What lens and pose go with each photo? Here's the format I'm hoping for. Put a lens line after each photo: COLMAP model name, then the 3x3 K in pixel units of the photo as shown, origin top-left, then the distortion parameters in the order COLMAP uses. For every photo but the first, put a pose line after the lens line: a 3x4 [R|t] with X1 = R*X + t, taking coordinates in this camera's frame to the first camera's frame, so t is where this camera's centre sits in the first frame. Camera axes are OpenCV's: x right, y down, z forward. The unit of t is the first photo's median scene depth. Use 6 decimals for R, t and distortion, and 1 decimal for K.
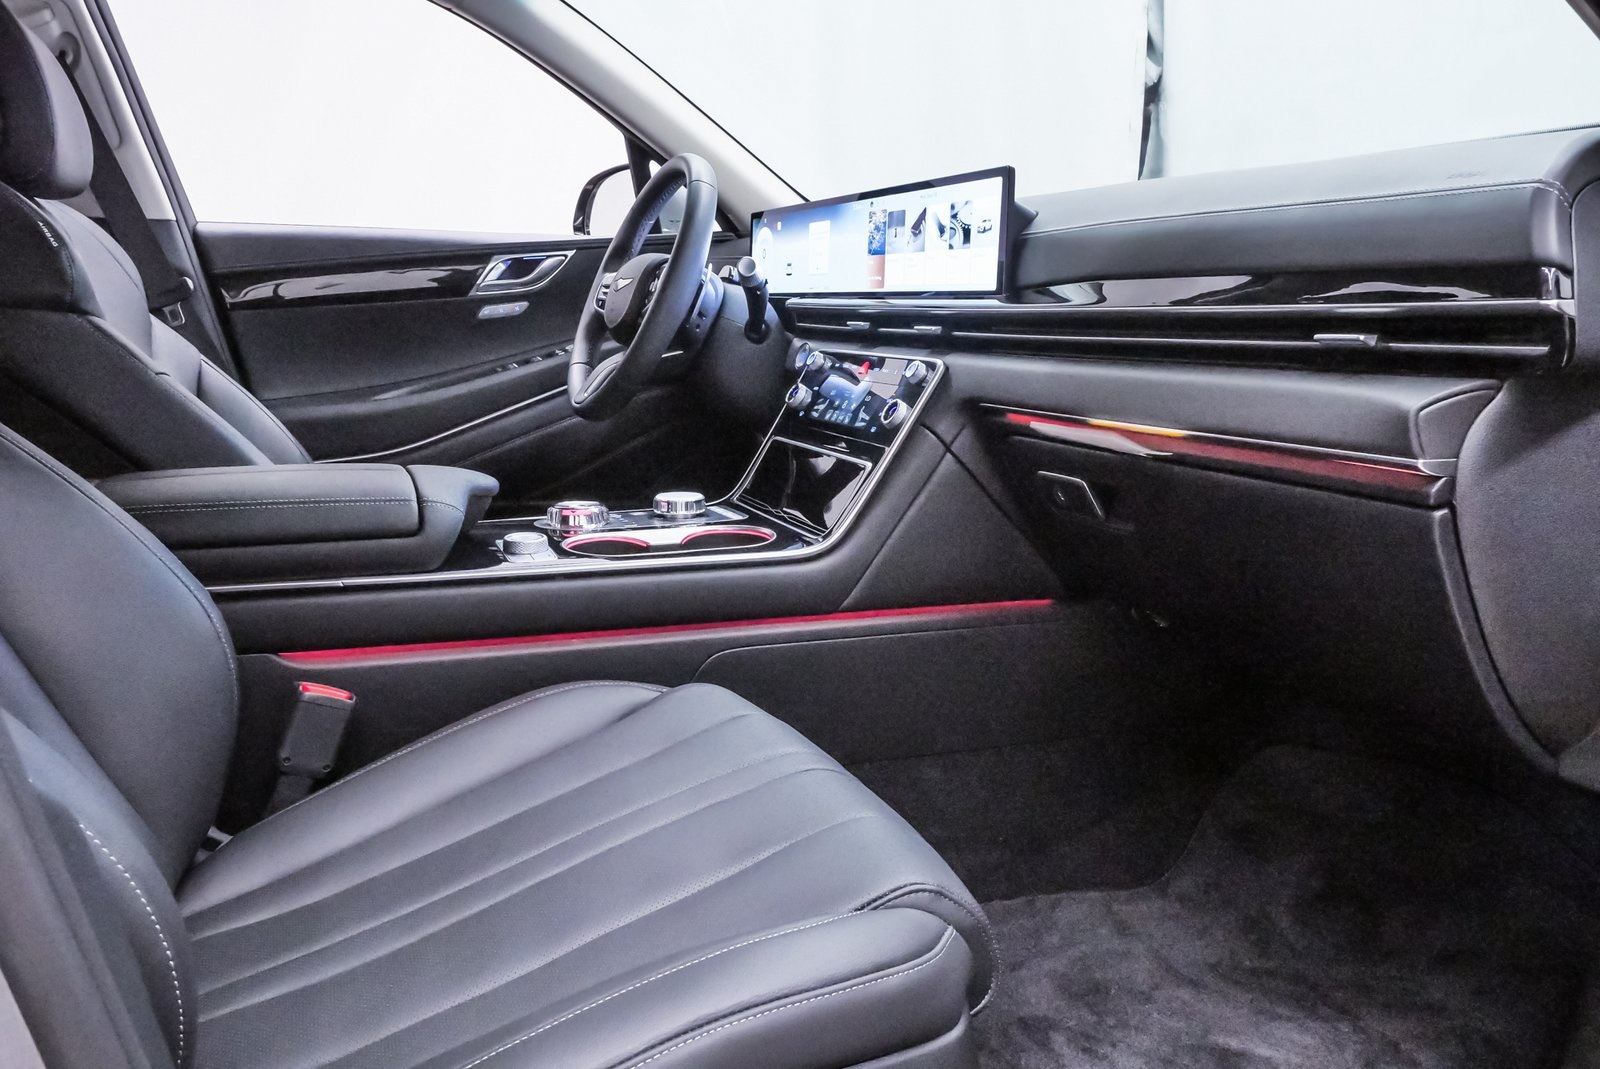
lens RADIAL K [[1218.4, 0, 832.7], [0, 1218.4, 585.1], [0, 0, 1]] dist [-0.054518, 0.008824]
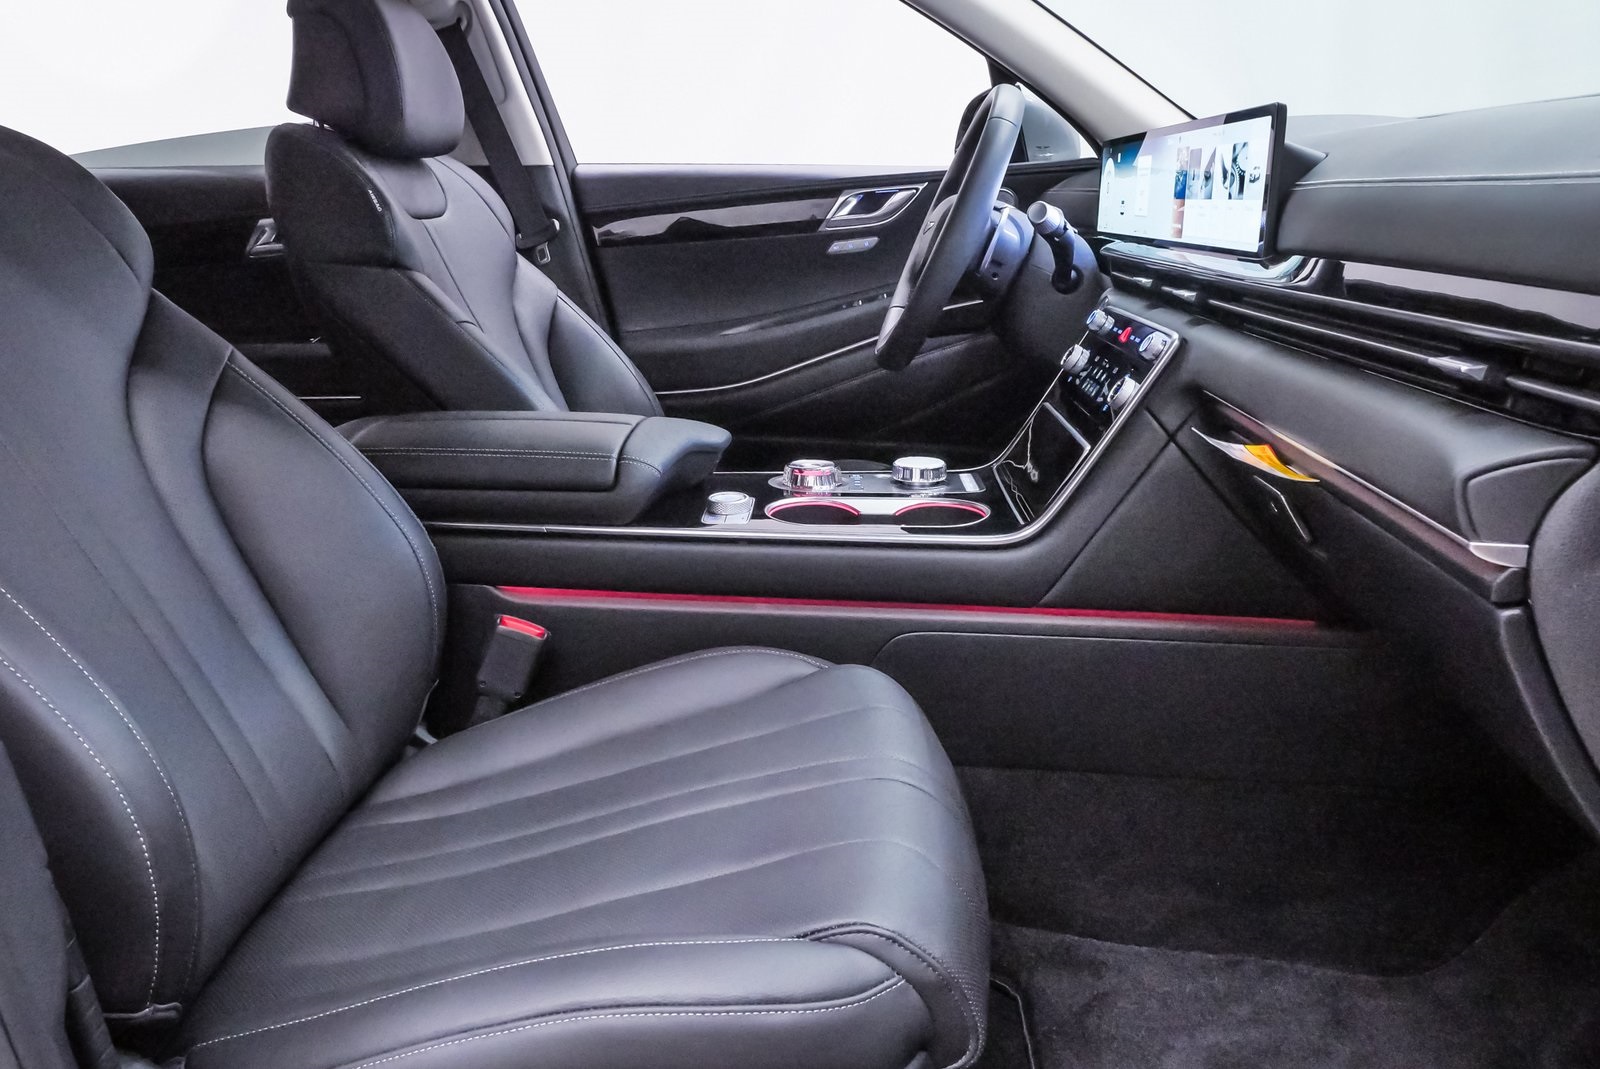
lens RADIAL K [[1302.7, 0, 801.9], [0, 1302.7, 579.6], [0, 0, 1]] dist [-0.045171, -0.004534]
pose [[0.888453, 0.116619, -0.443905, 0.273299], [-0.087552, 0.992483, 0.085506, -0.064888], [0.450540, -0.037103, 0.891985, 0.047089]]
